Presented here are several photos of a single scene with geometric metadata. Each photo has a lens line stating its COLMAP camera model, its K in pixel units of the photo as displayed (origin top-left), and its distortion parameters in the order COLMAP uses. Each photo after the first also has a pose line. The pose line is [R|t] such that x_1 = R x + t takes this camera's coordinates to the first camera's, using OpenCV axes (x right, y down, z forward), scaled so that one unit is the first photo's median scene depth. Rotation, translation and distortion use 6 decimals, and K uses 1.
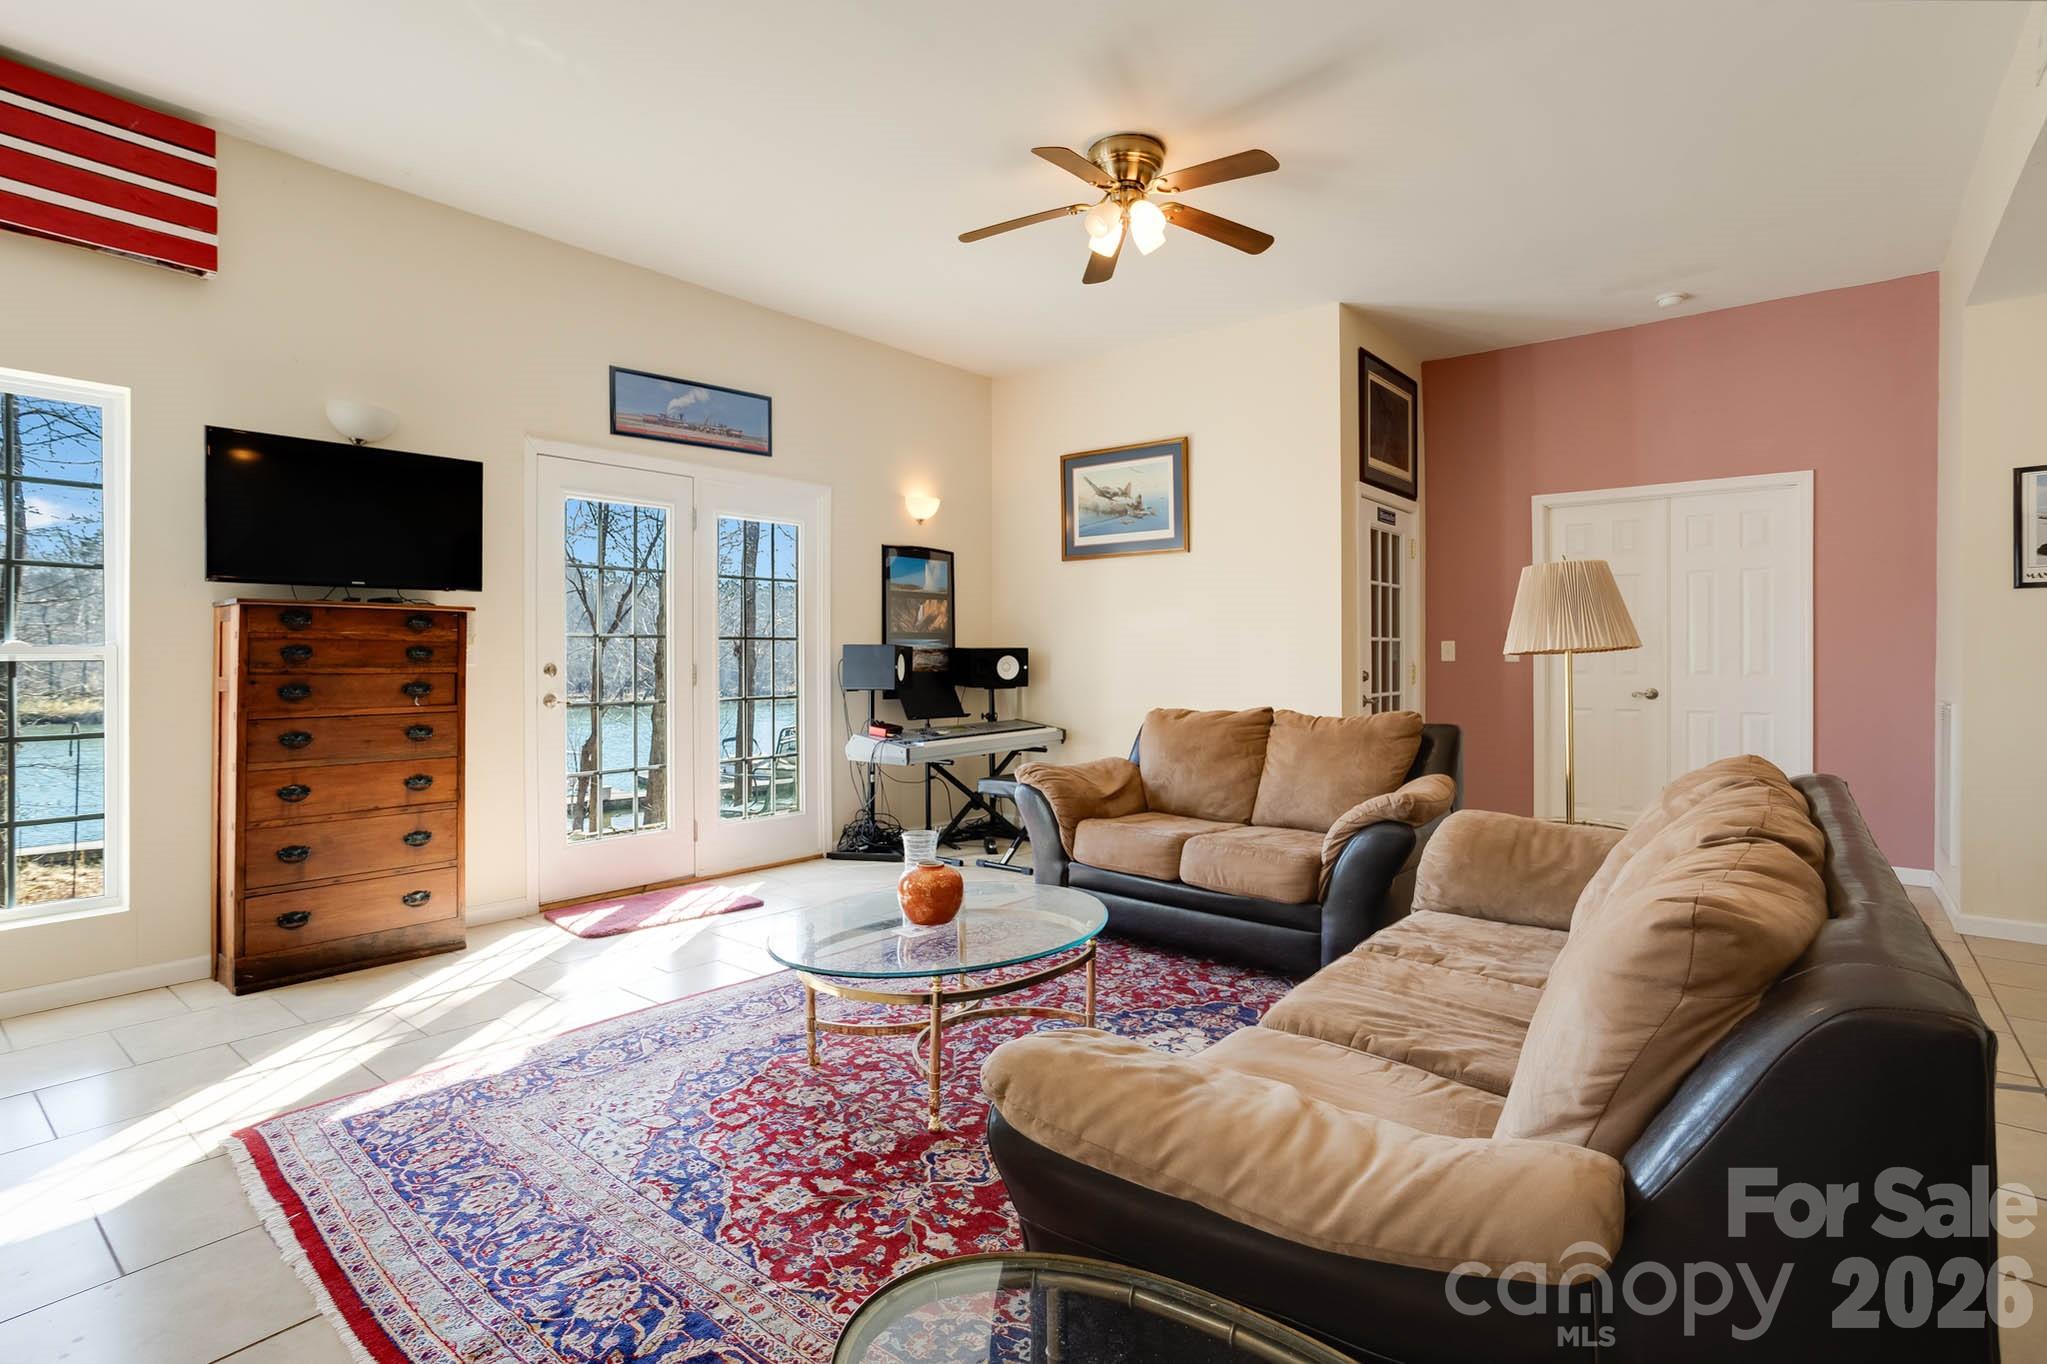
lens RADIAL K [[1000.6, 0, 1031.6], [0, 1000.6, 660.5], [0, 0, 1]] dist [-0.013837, 0.006827]
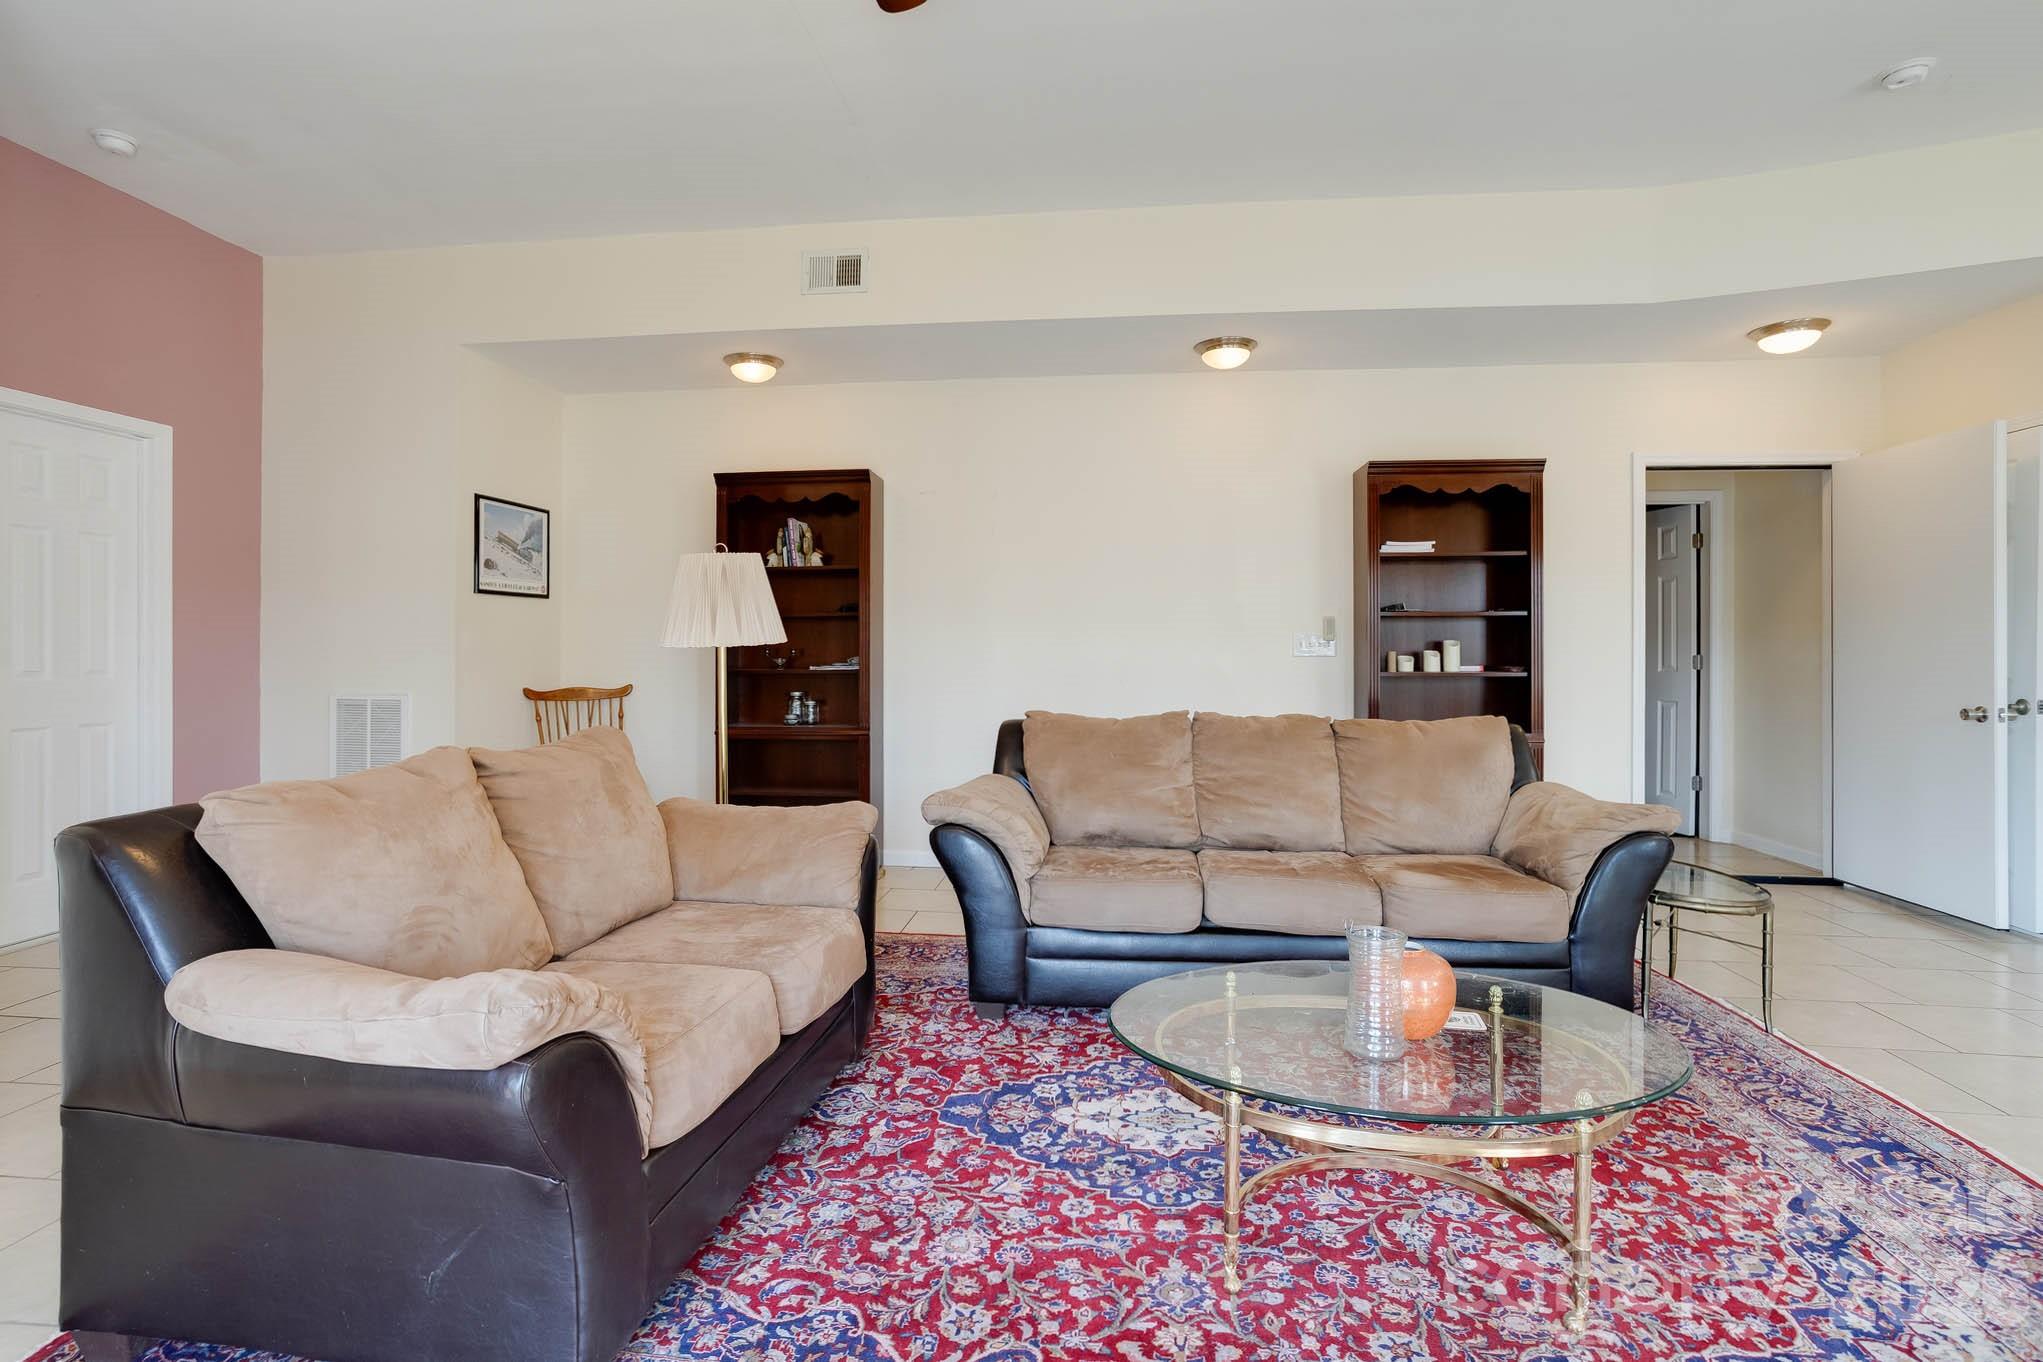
lens RADIAL K [[998.7, 0, 1035.7], [0, 998.7, 663.0], [0, 0, 1]] dist [-0.013837, 0.006827]
pose [[-0.541267, 0.000077, 0.840851, -0.592828], [0.005949, 0.999975, 0.003738, 0.013738], [-0.840830, 0.007026, -0.541254, 1.747056]]
